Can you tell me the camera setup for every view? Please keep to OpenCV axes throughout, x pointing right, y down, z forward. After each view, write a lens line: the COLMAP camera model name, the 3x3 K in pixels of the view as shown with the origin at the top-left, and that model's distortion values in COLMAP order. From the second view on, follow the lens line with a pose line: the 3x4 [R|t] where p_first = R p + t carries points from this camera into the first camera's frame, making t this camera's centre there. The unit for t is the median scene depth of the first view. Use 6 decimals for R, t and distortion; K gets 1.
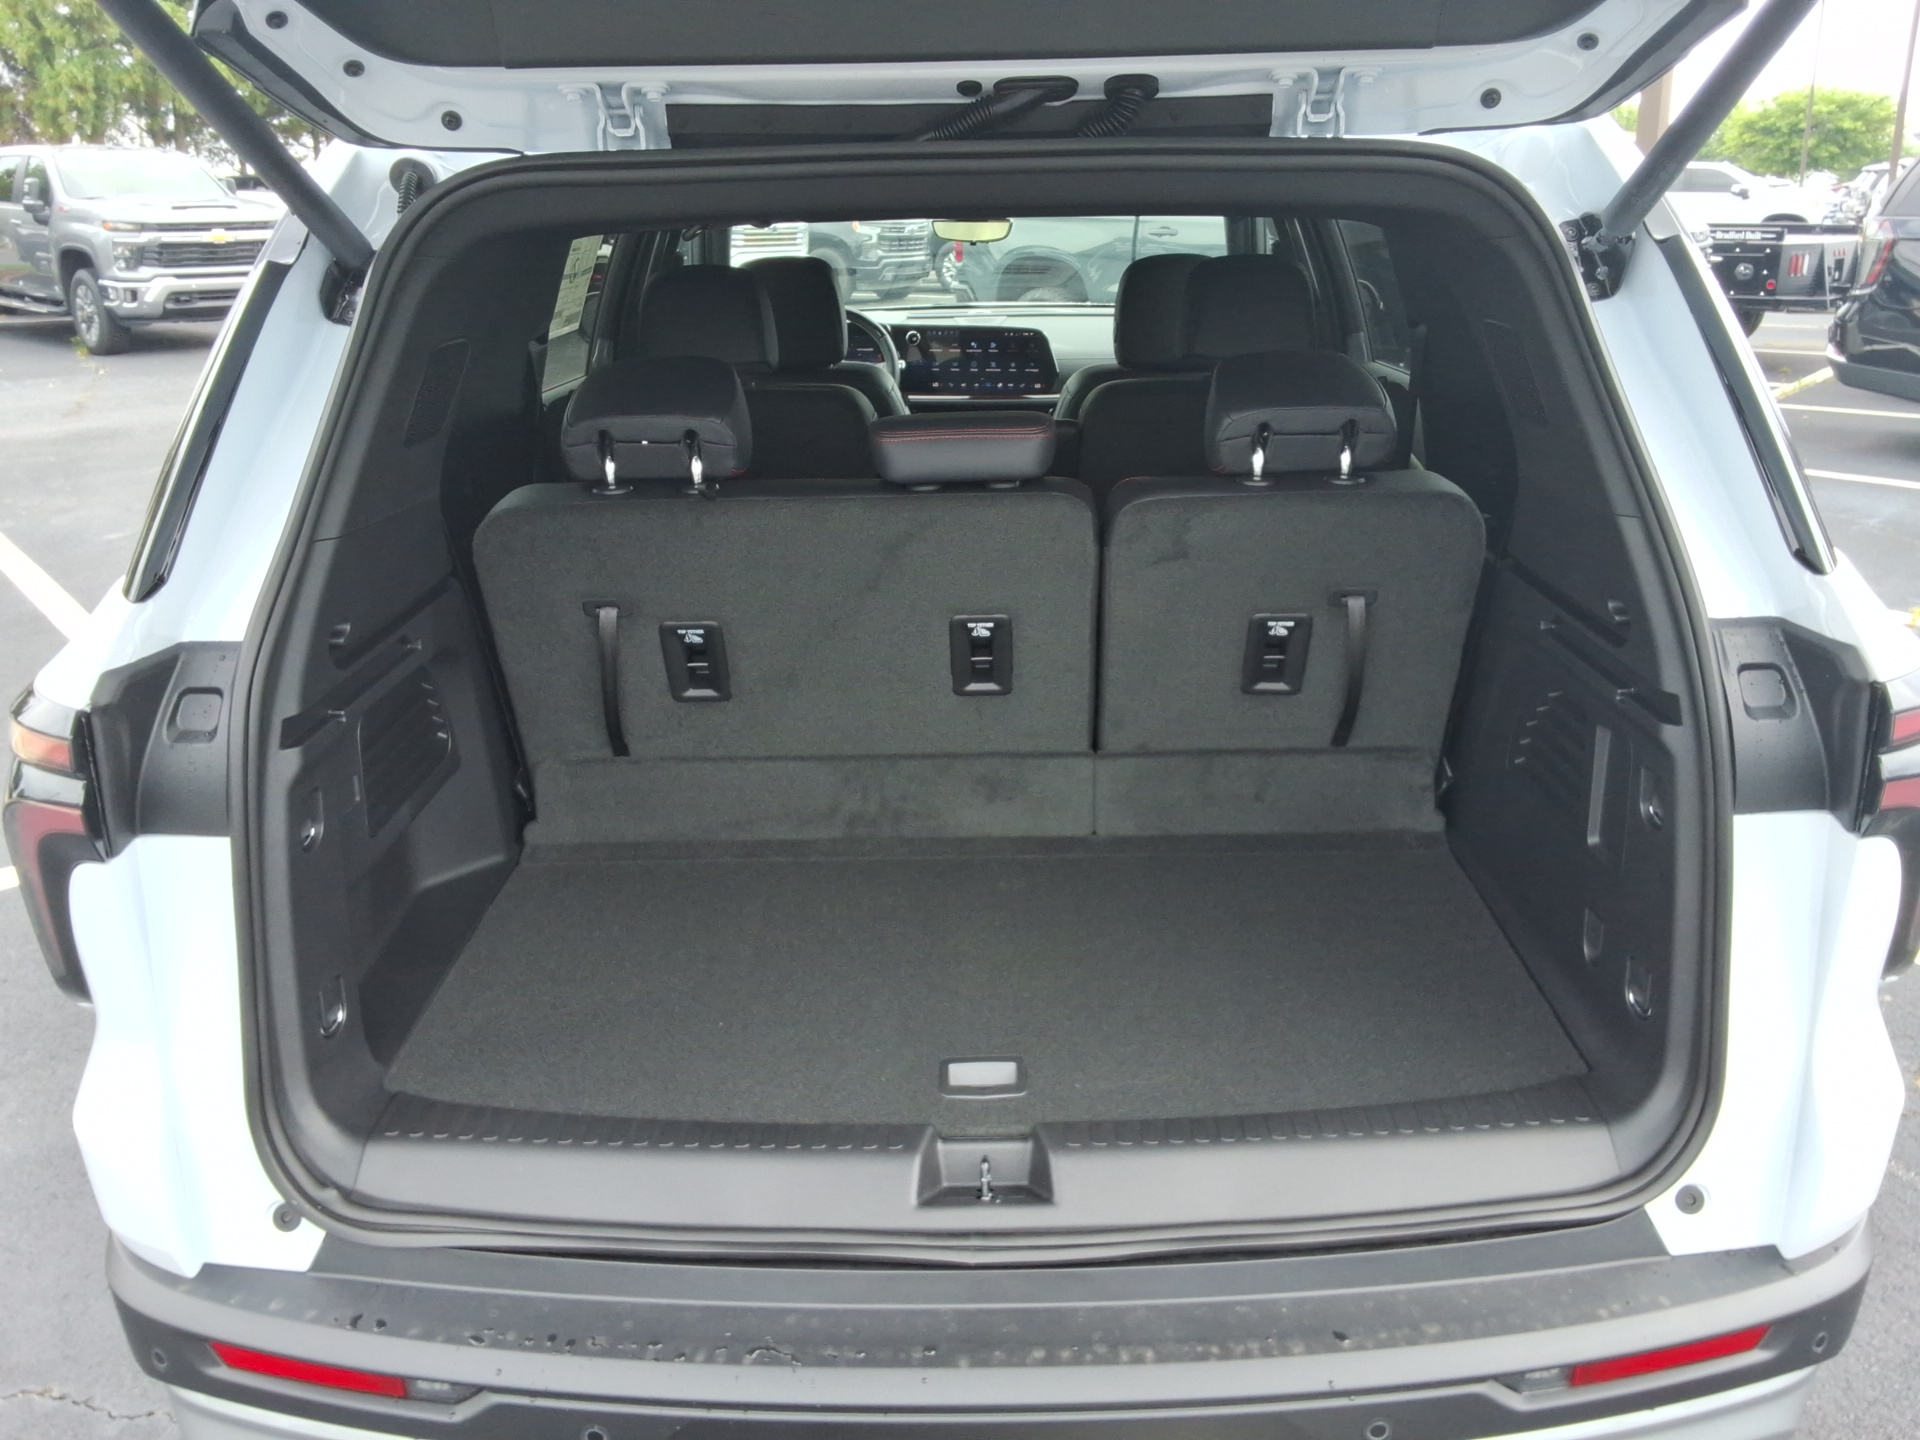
lens RADIAL K [[1548.4, 0, 969.8], [0, 1548.4, 701.6], [0, 0, 1]] dist [0.080642, -0.111938]
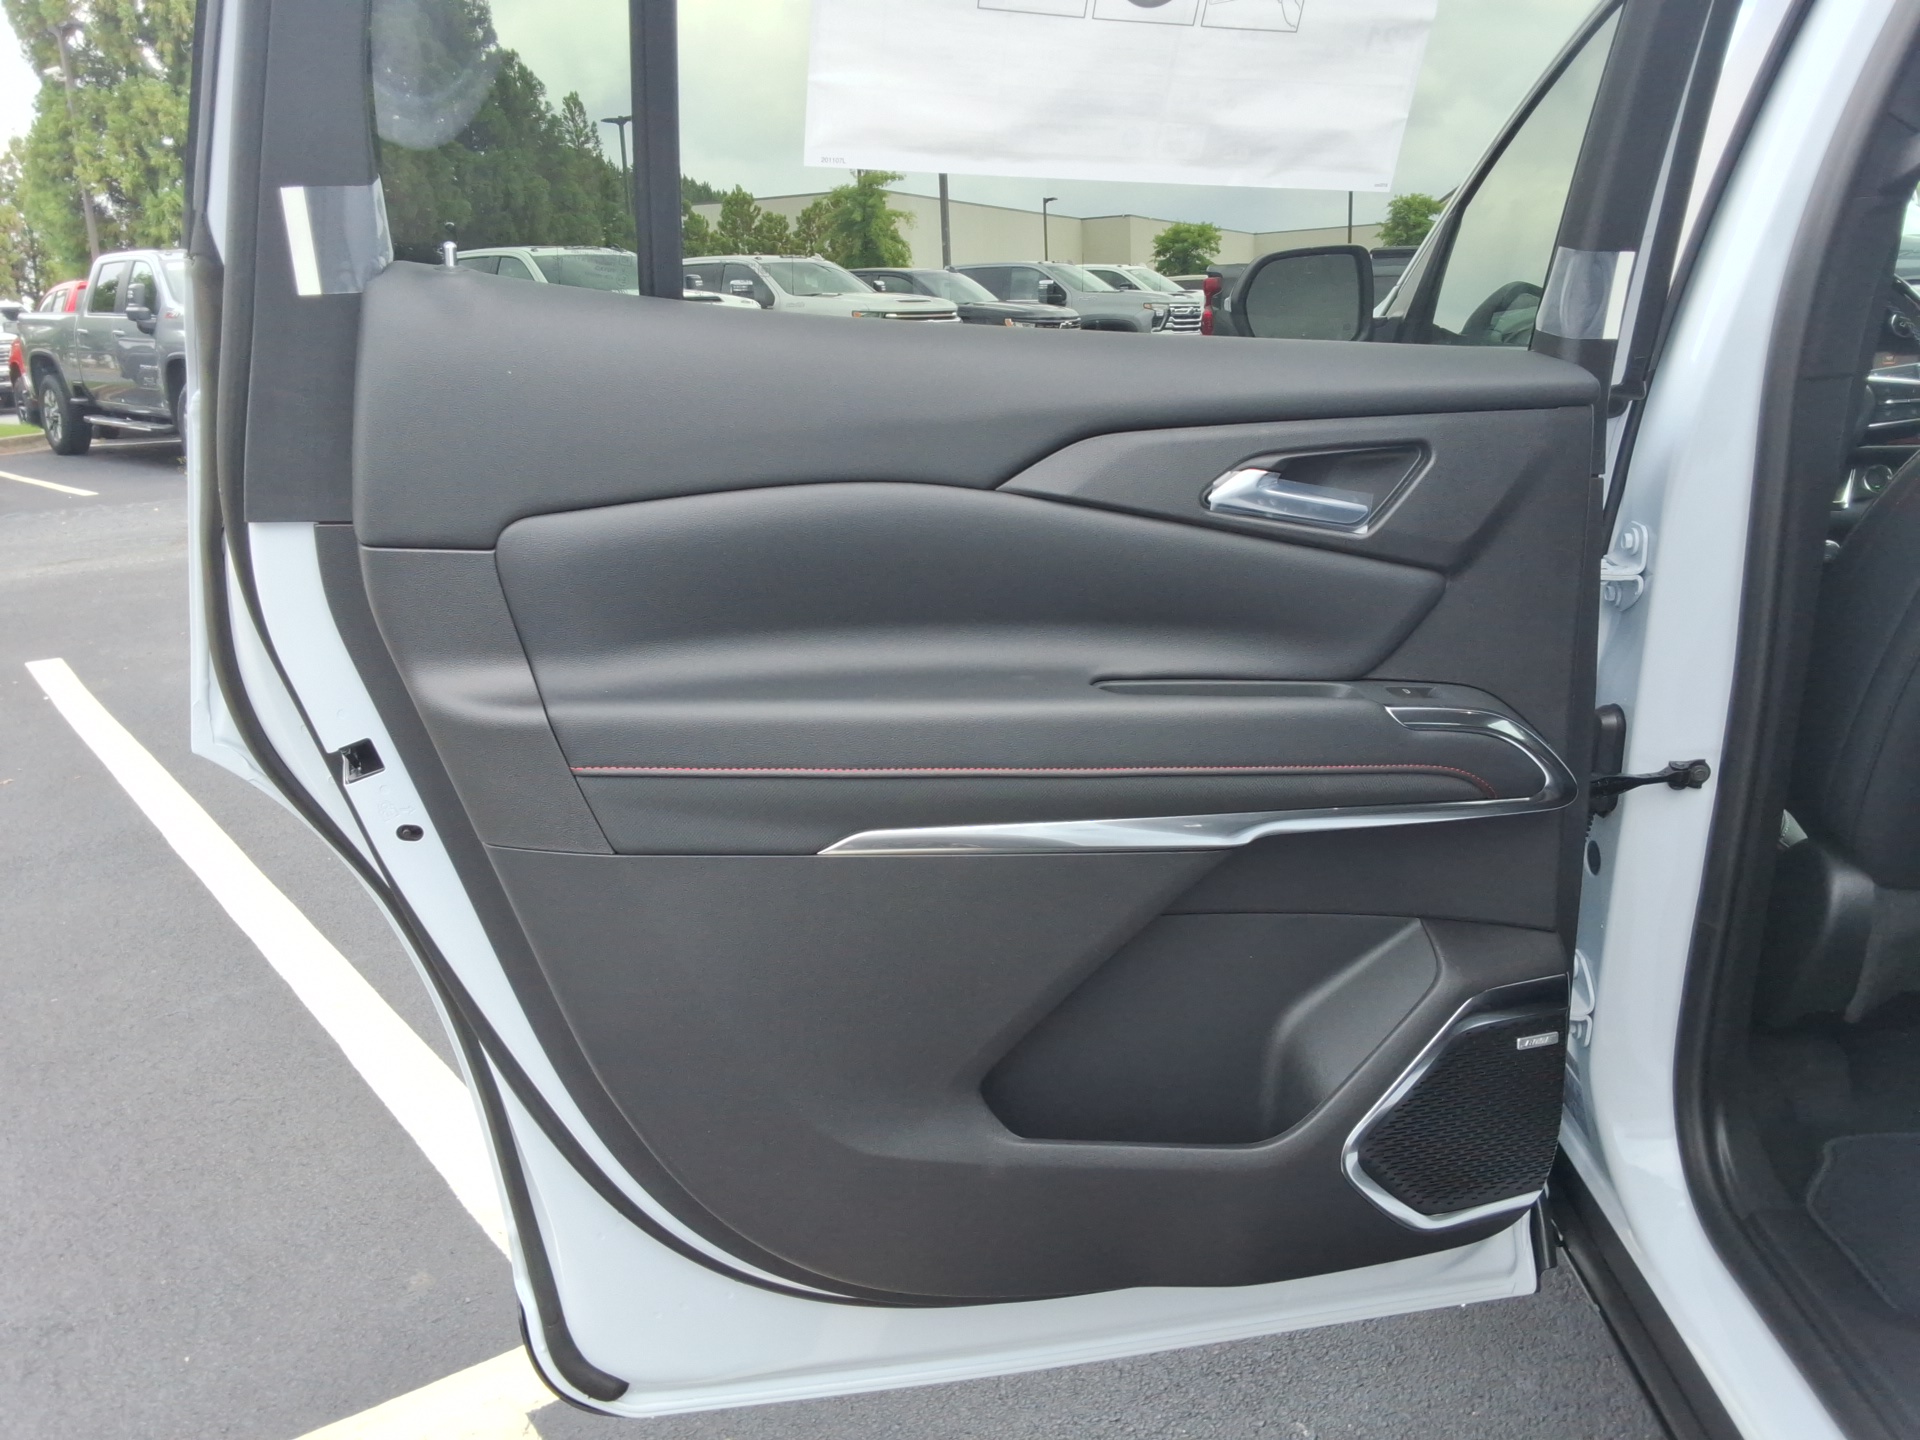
lens RADIAL K [[1548.4, 0, 962.9], [0, 1548.4, 710.9], [0, 0, 1]] dist [0.080642, -0.111938]
pose [[0.998810, -0.013590, -0.046843, -0.082138], [0.010468, 0.997748, -0.066249, -0.022917], [0.047637, 0.065680, 0.996703, 0.134701]]
